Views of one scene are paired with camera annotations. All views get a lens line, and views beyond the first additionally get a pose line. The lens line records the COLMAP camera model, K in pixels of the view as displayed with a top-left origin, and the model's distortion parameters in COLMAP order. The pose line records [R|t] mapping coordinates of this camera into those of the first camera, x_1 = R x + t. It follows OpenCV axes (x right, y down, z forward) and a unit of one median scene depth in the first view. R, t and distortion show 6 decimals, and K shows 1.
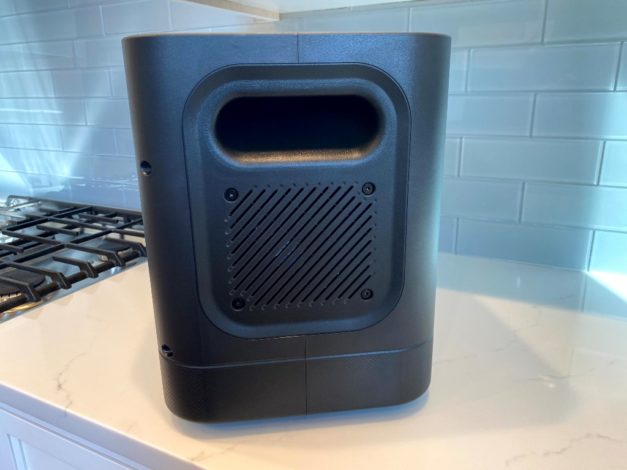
lens RADIAL K [[493.5, 0, 311.3], [0, 493.5, 234.1], [0, 0, 1]] dist [0.009348, -0.011349]
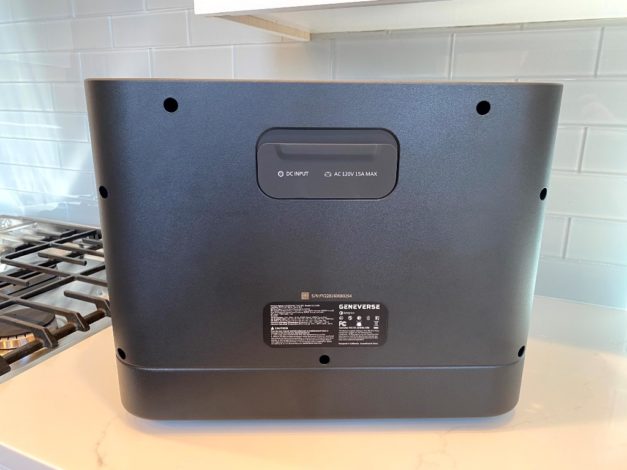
lens RADIAL K [[493.5, 0, 316.4], [0, 493.5, 236.1], [0, 0, 1]] dist [0.009348, -0.011349]
pose [[0.998170, 0.012242, 0.059220, -0.121279], [-0.011093, 0.999745, -0.019692, -0.045656], [-0.059446, 0.018999, 0.998051, 0.070055]]
